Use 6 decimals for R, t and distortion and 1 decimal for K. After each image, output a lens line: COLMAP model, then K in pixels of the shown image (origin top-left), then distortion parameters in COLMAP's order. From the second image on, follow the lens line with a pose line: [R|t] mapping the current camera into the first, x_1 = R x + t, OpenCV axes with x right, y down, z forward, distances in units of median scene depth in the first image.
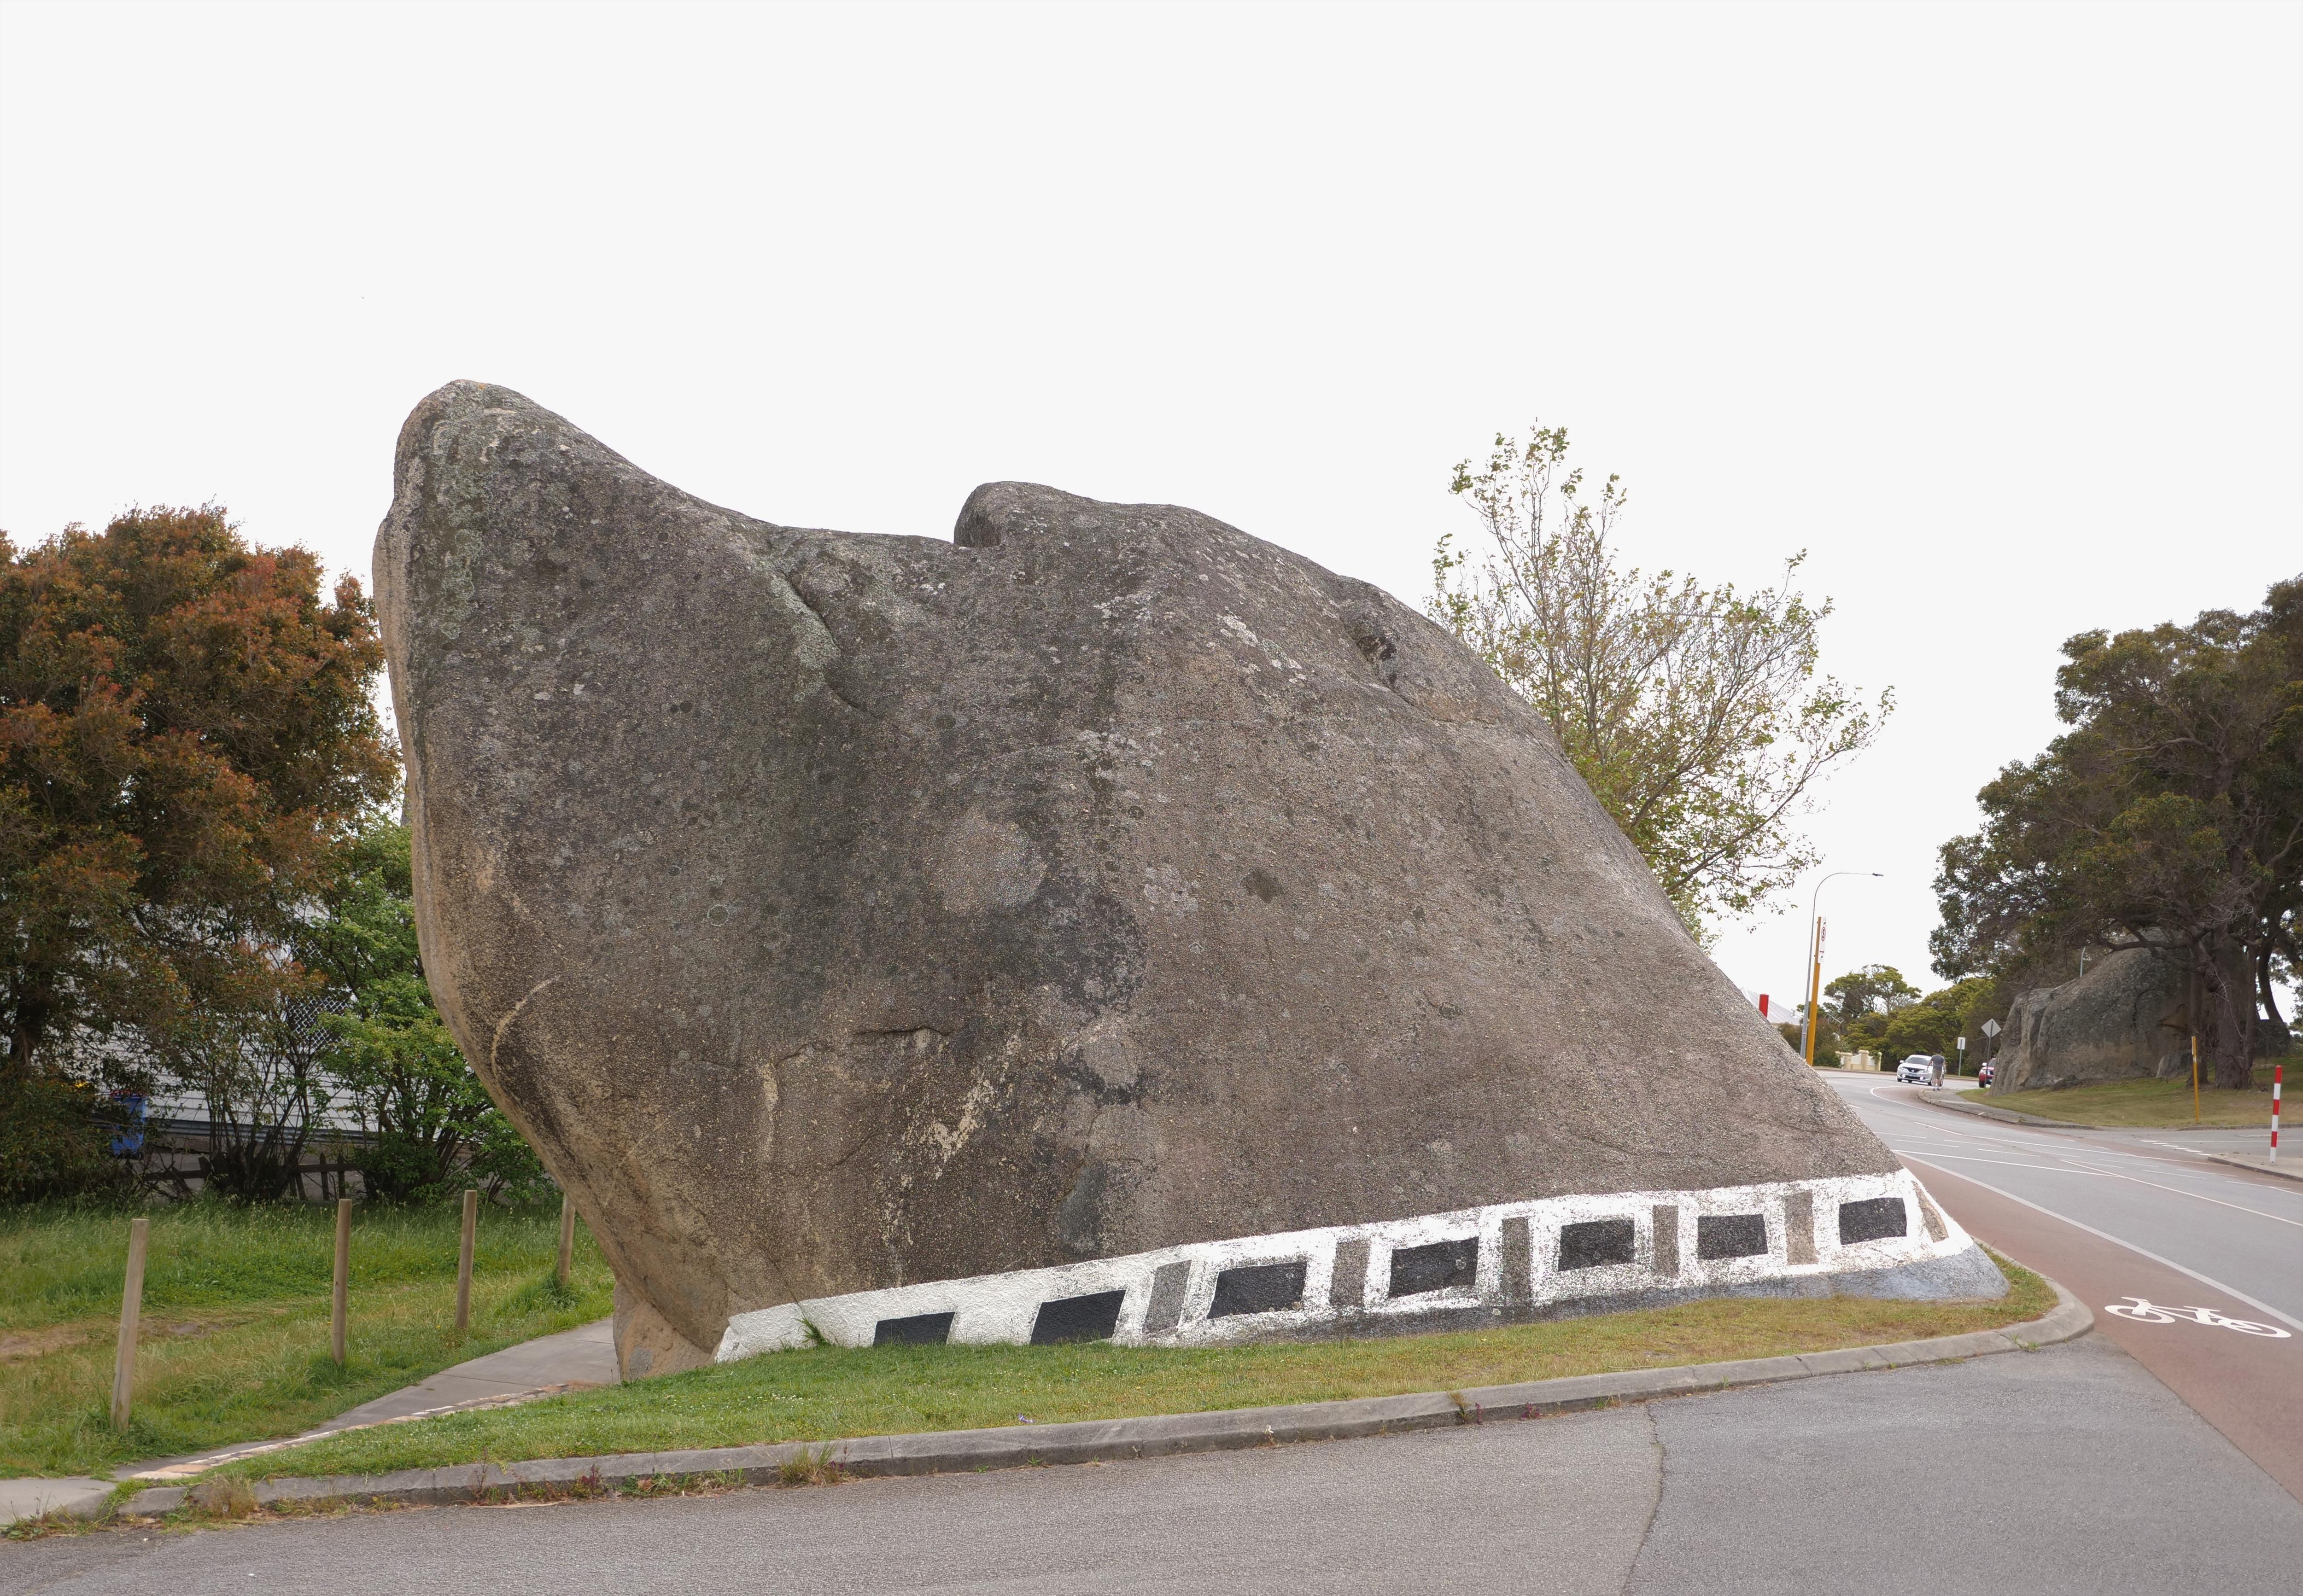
lens RADIAL K [[3304.6, 0, 1151.5], [0, 3304.6, 798.0], [0, 0, 1]] dist [-0.457577, 1.608277]
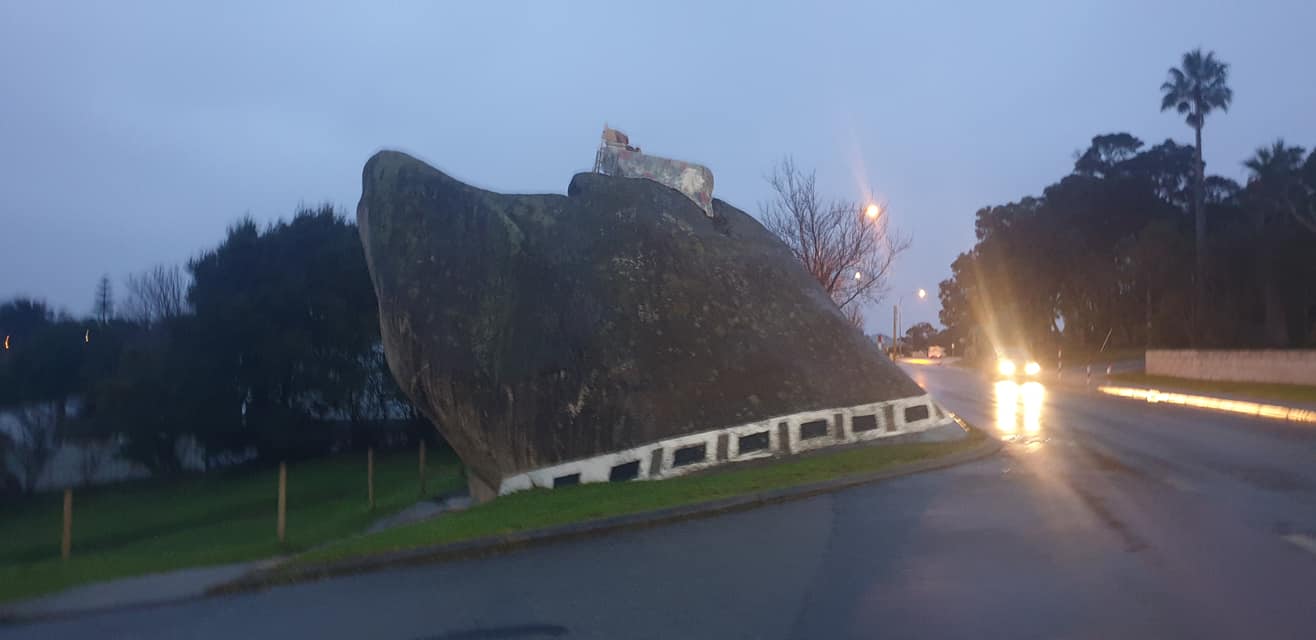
lens RADIAL K [[992.7, 0, 693.6], [0, 992.7, 343.1], [0, 0, 1]] dist [-0.000939, -0.000275]
pose [[0.996772, -0.079788, -0.008962, 0.048501], [0.080151, 0.995393, 0.052618, 0.012459], [0.004722, -0.053167, 0.998574, 0.167098]]
